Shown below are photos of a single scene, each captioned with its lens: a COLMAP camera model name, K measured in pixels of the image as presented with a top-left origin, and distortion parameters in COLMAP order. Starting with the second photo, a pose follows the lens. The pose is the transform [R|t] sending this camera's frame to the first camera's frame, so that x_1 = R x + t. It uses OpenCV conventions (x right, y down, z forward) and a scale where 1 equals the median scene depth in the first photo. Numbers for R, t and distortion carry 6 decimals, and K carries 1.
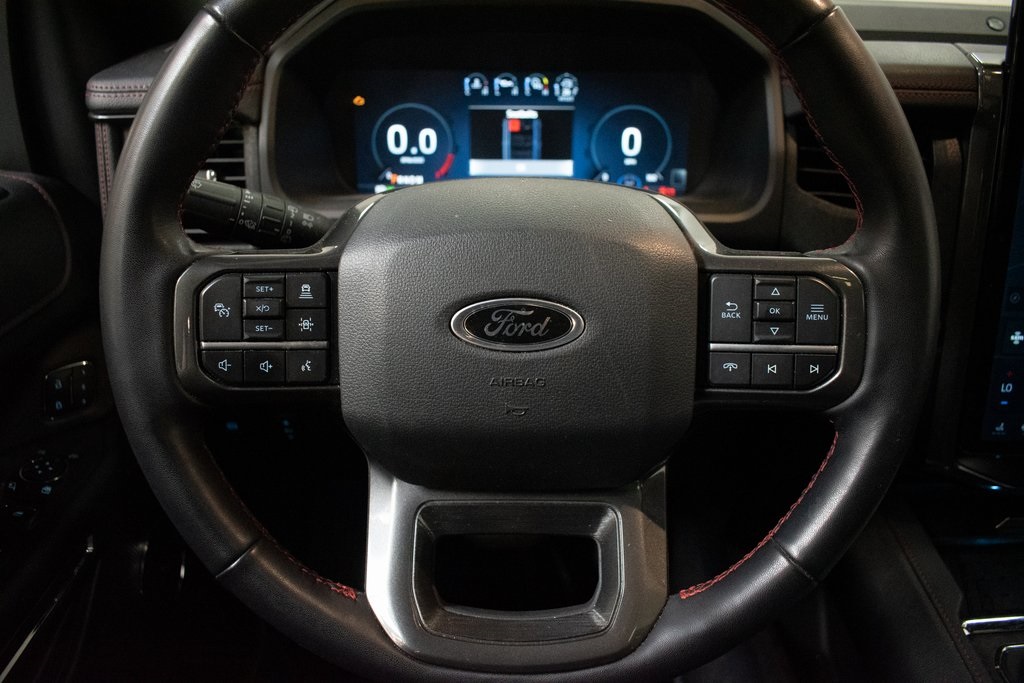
lens RADIAL K [[791.6, 0, 512.0], [0, 791.6, 341.5], [0, 0, 1]] dist [-0.109976, 0.007686]
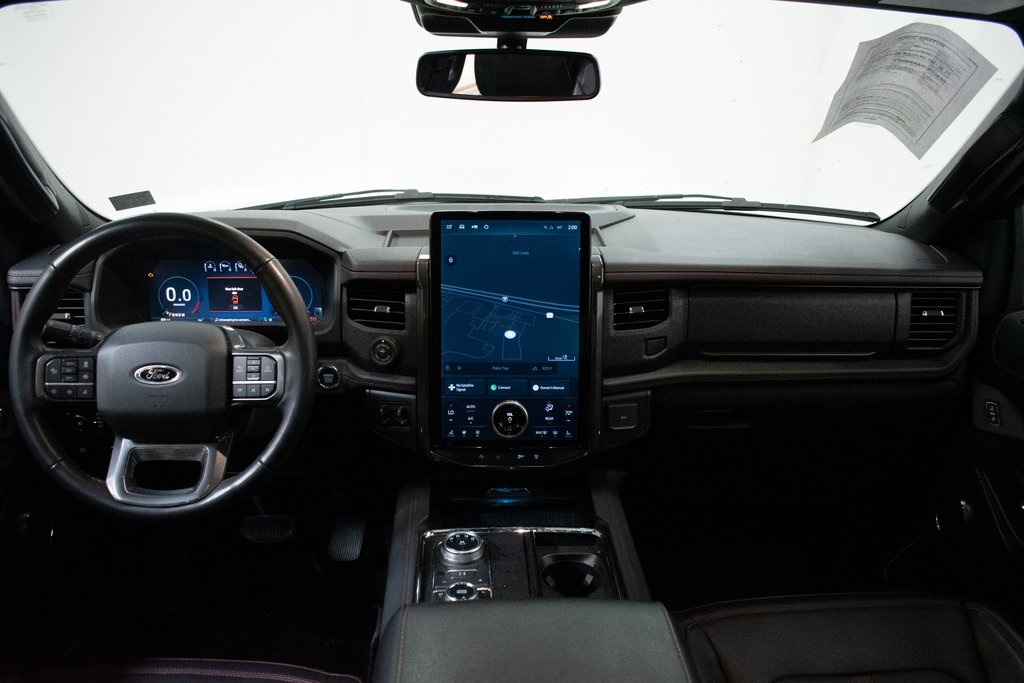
lens RADIAL K [[791.6, 0, 512.0], [0, 791.6, 341.5], [0, 0, 1]] dist [-0.109976, 0.007686]
pose [[0.996193, -0.012919, 0.086214, 0.921055], [0.024505, 0.990581, -0.134718, 0.235567], [-0.083662, 0.136318, 0.987126, -1.640791]]
